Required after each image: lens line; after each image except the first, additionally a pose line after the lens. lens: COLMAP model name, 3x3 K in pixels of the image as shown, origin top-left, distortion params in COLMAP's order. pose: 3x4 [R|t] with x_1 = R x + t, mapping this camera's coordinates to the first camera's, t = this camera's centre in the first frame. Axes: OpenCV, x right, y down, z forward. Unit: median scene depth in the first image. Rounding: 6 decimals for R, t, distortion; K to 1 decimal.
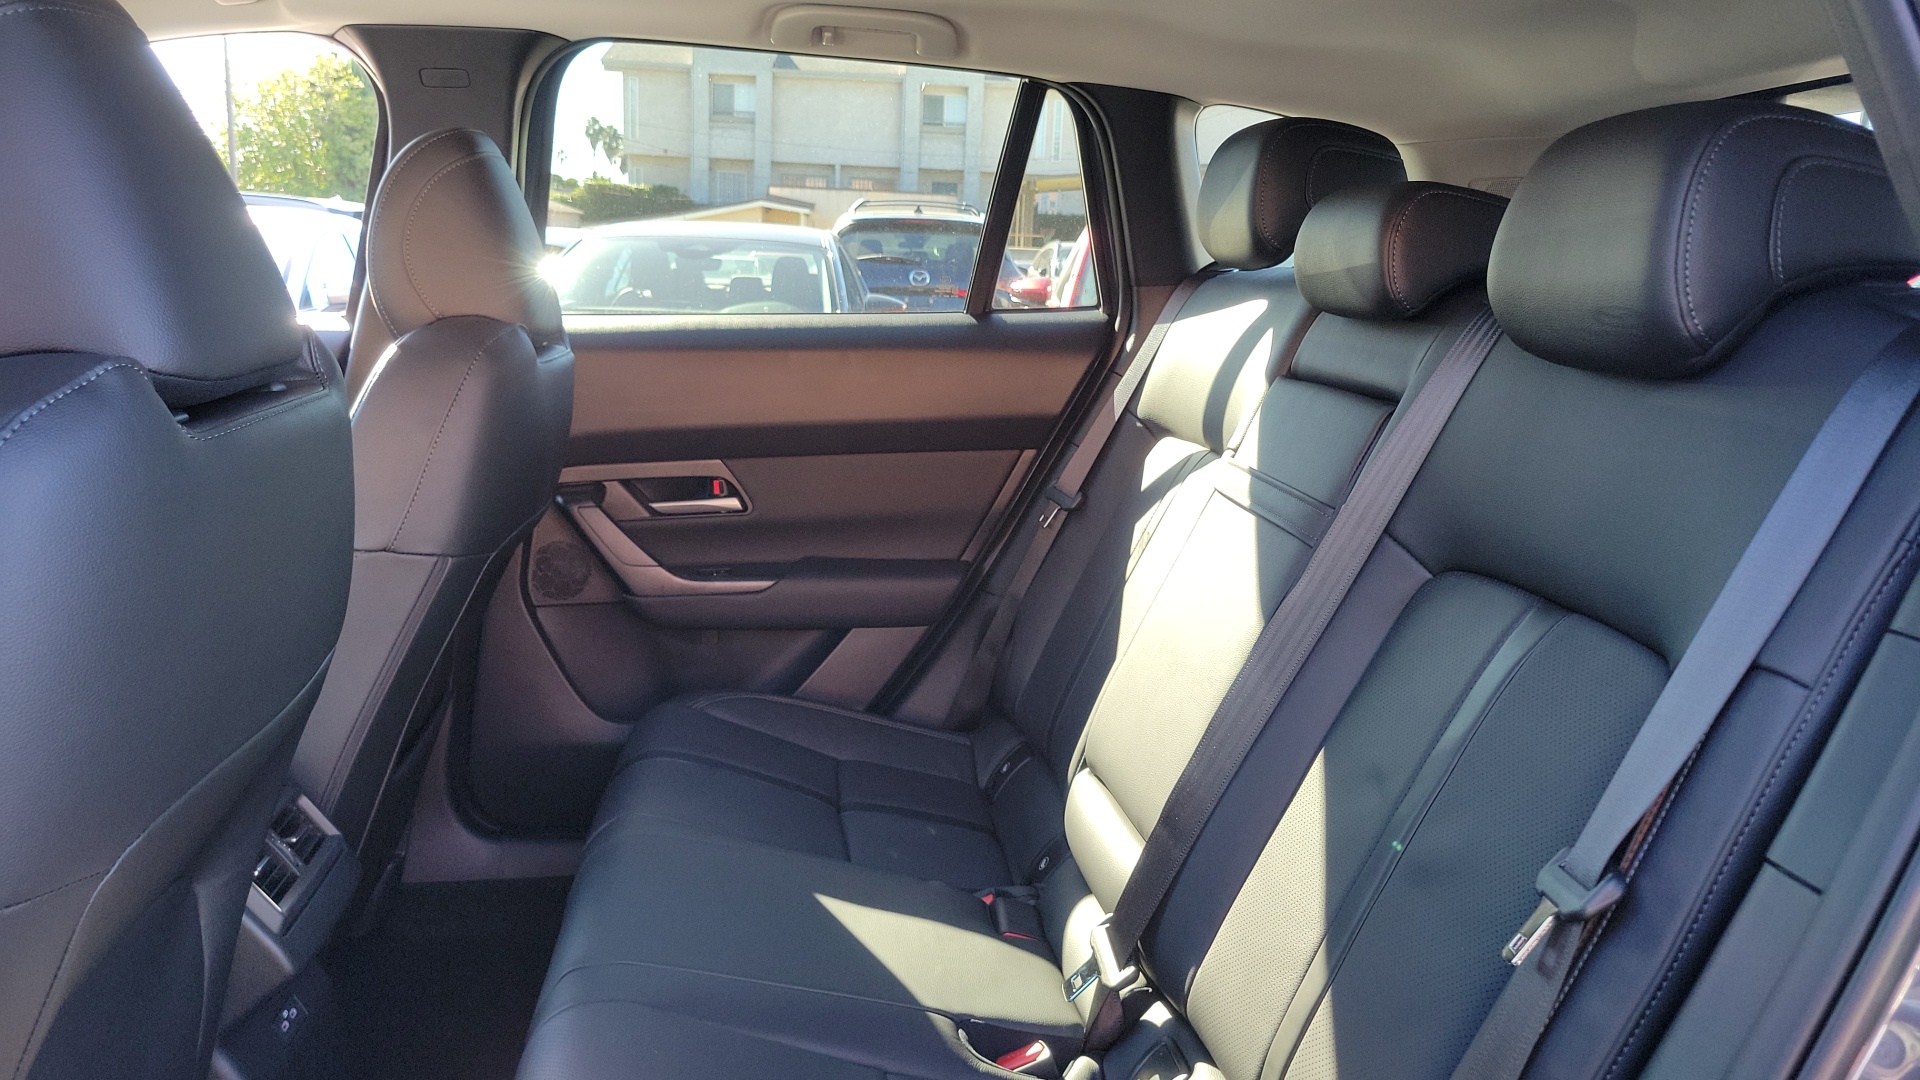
lens RADIAL K [[1414.8, 0, 962.2], [0, 1414.8, 509.3], [0, 0, 1]] dist [0.020663, -0.002343]
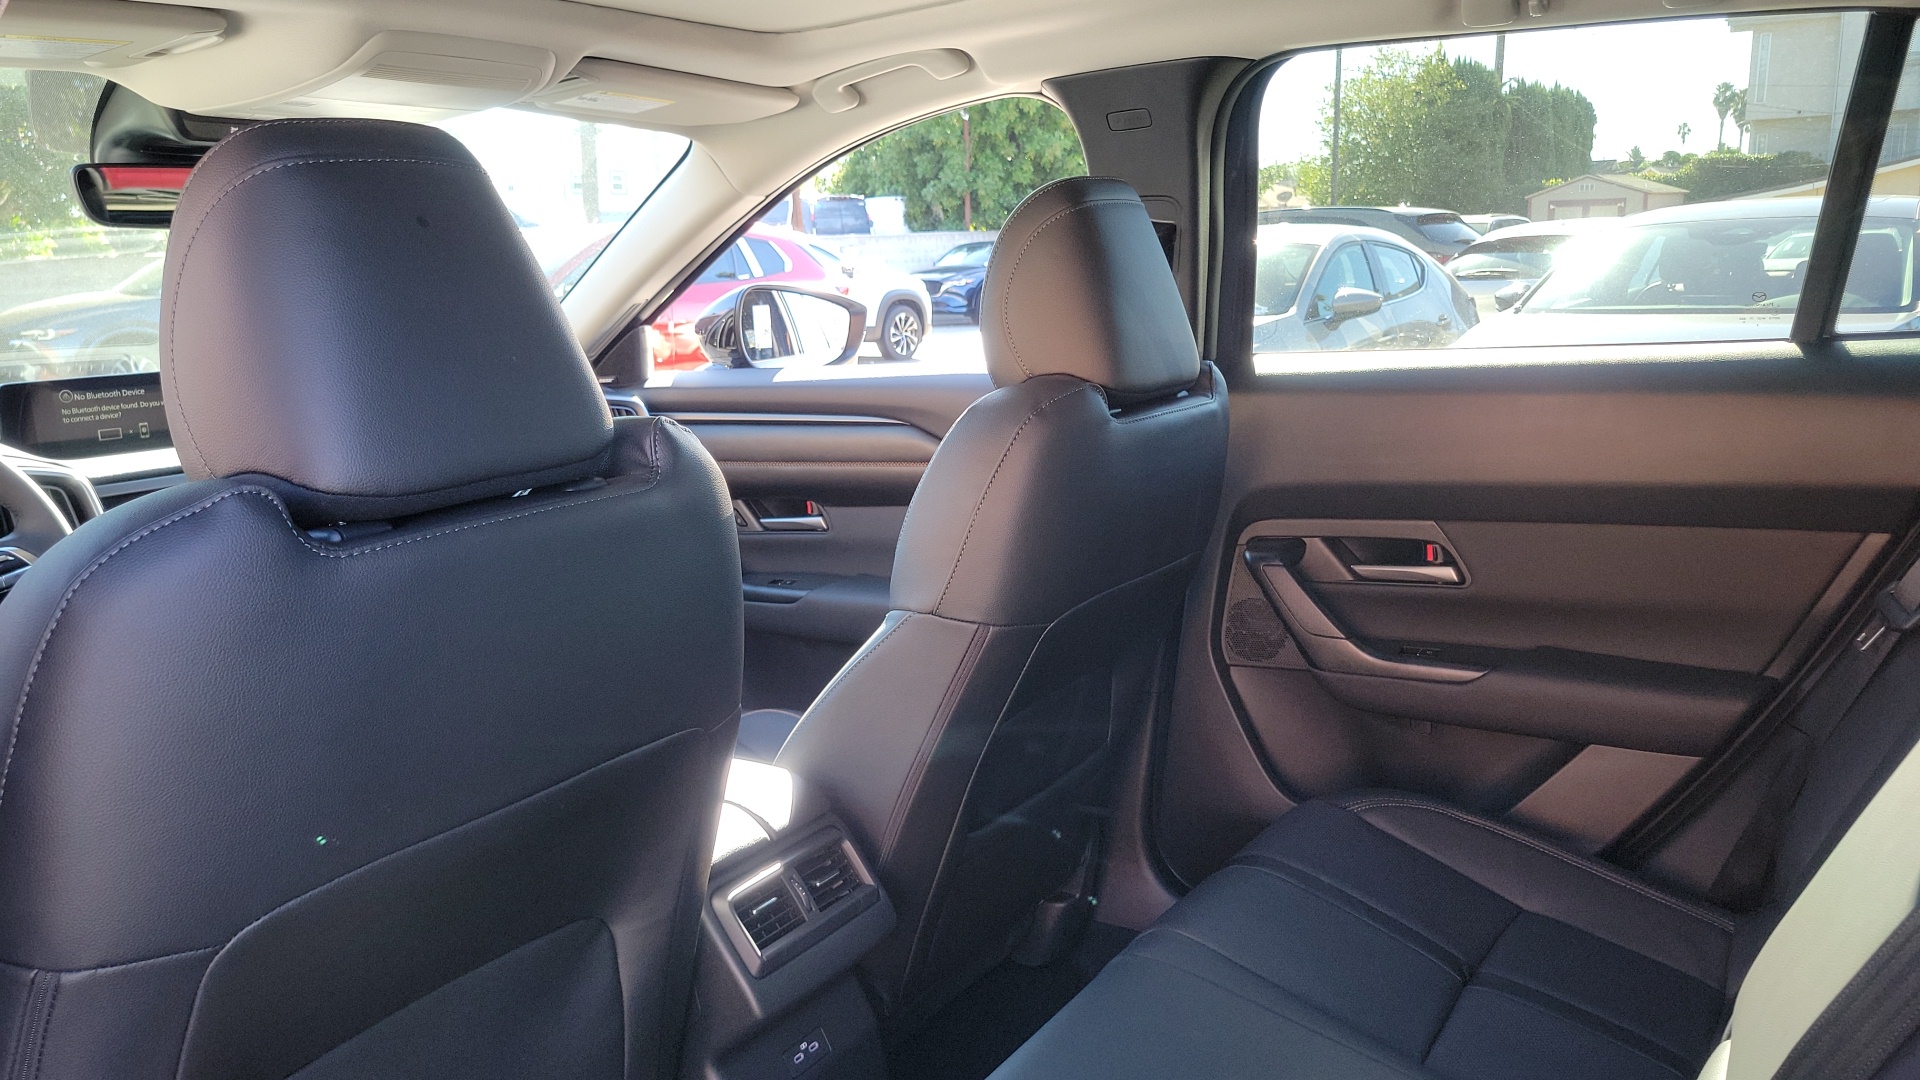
lens RADIAL K [[1414.8, 0, 962.2], [0, 1414.8, 509.3], [0, 0, 1]] dist [0.020663, -0.002343]
pose [[0.751881, 0.058736, -0.656677, 0.174593], [-0.056824, 0.998091, 0.024211, -0.046704], [0.656846, 0.019112, 0.753783, 0.171654]]
